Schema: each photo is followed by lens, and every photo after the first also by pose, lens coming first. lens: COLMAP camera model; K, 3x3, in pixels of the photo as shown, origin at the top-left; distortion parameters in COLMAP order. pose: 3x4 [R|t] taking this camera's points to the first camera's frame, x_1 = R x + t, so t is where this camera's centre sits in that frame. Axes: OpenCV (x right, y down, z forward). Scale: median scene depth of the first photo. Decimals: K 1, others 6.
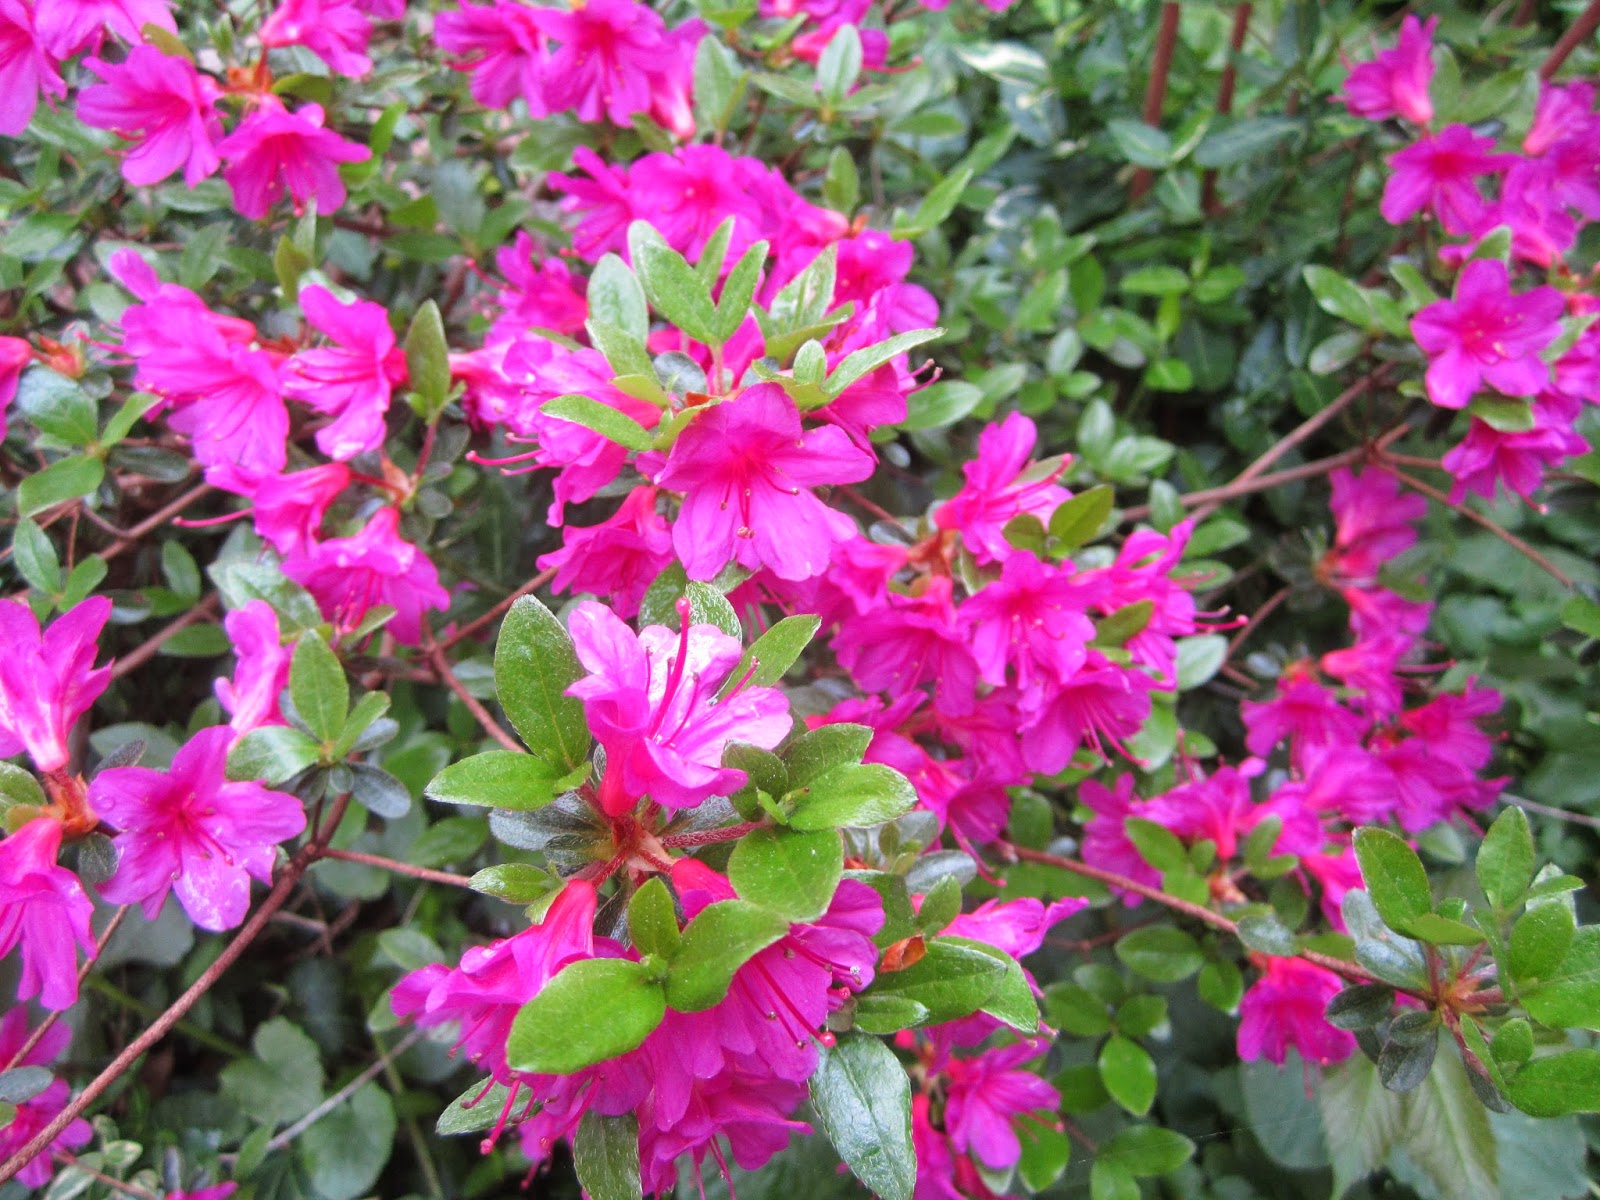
lens RADIAL K [[1465.9, 0, 800.0], [0, 1465.9, 600.0], [0, 0, 1]] dist [-0.088214, 0.004997]
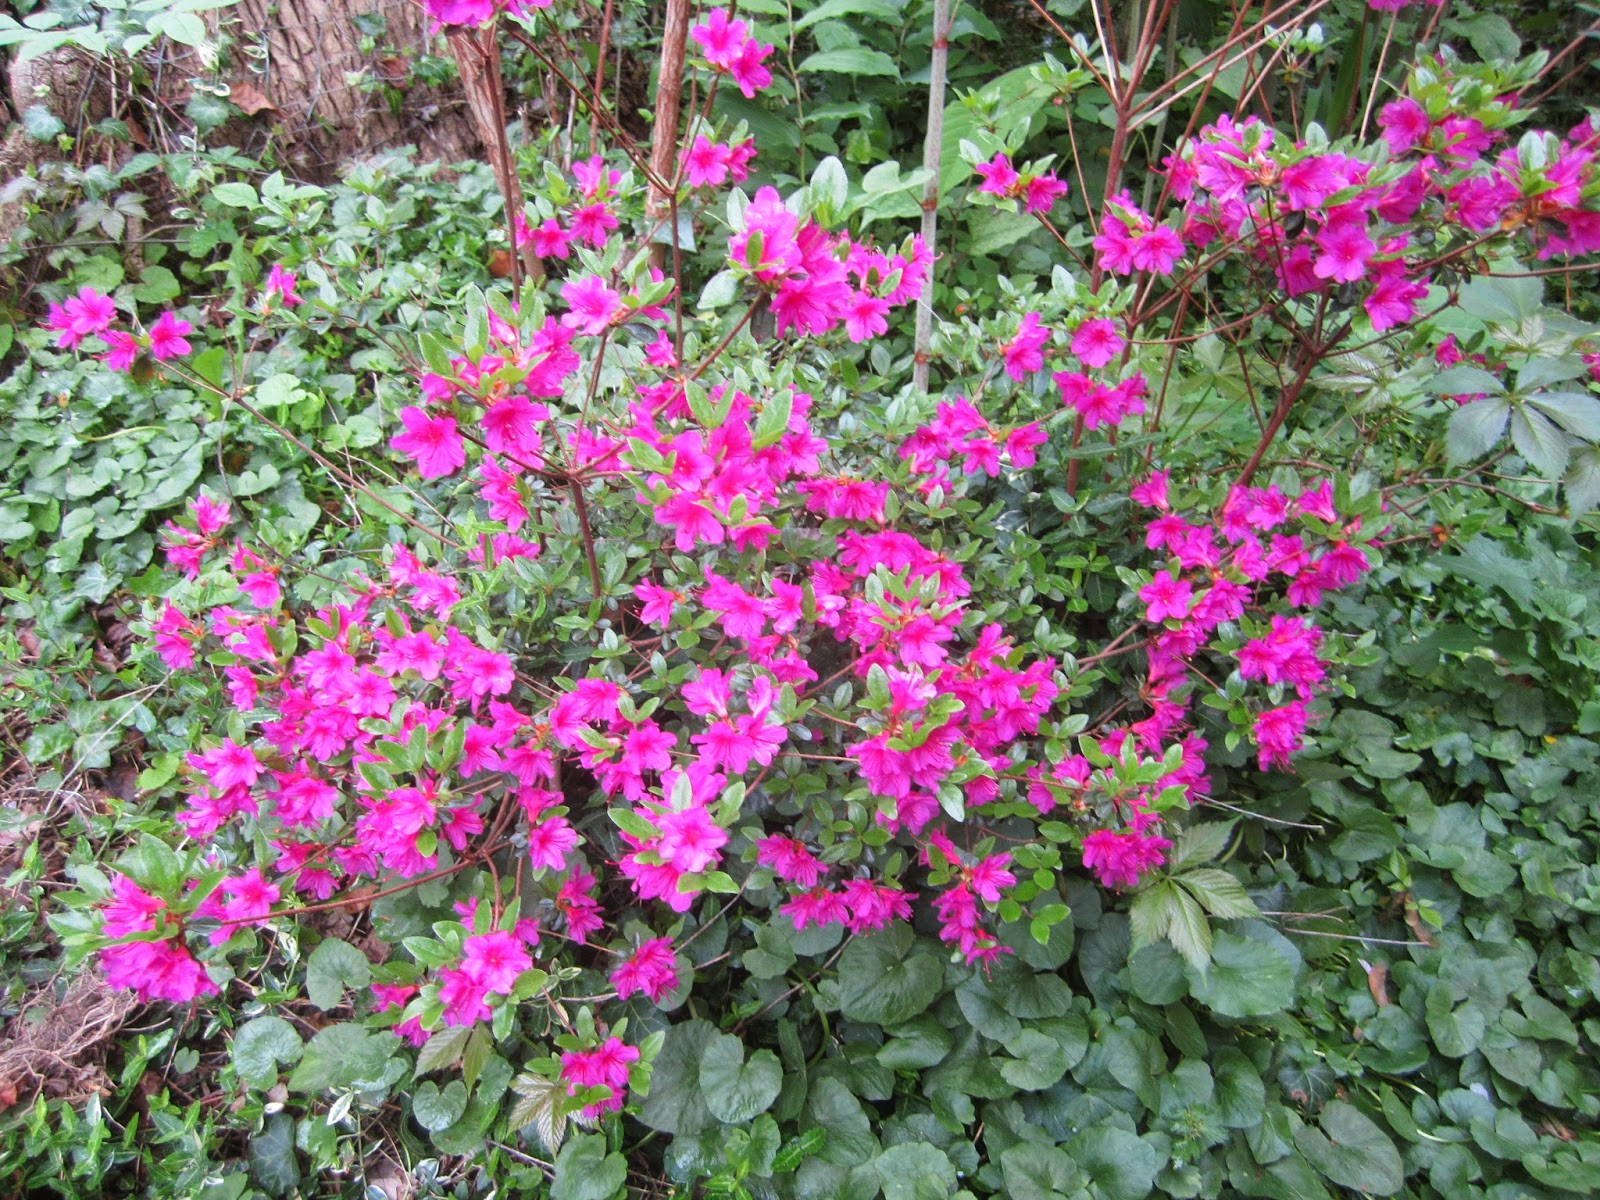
lens RADIAL K [[1465.9, 0, 800.0], [0, 1465.9, 600.0], [0, 0, 1]] dist [-0.088214, 0.004997]
pose [[0.999589, 0.015468, -0.024128, -0.120304], [-0.018652, 0.990271, -0.137894, 0.163064], [0.021760, 0.138287, 0.990153, -1.308615]]
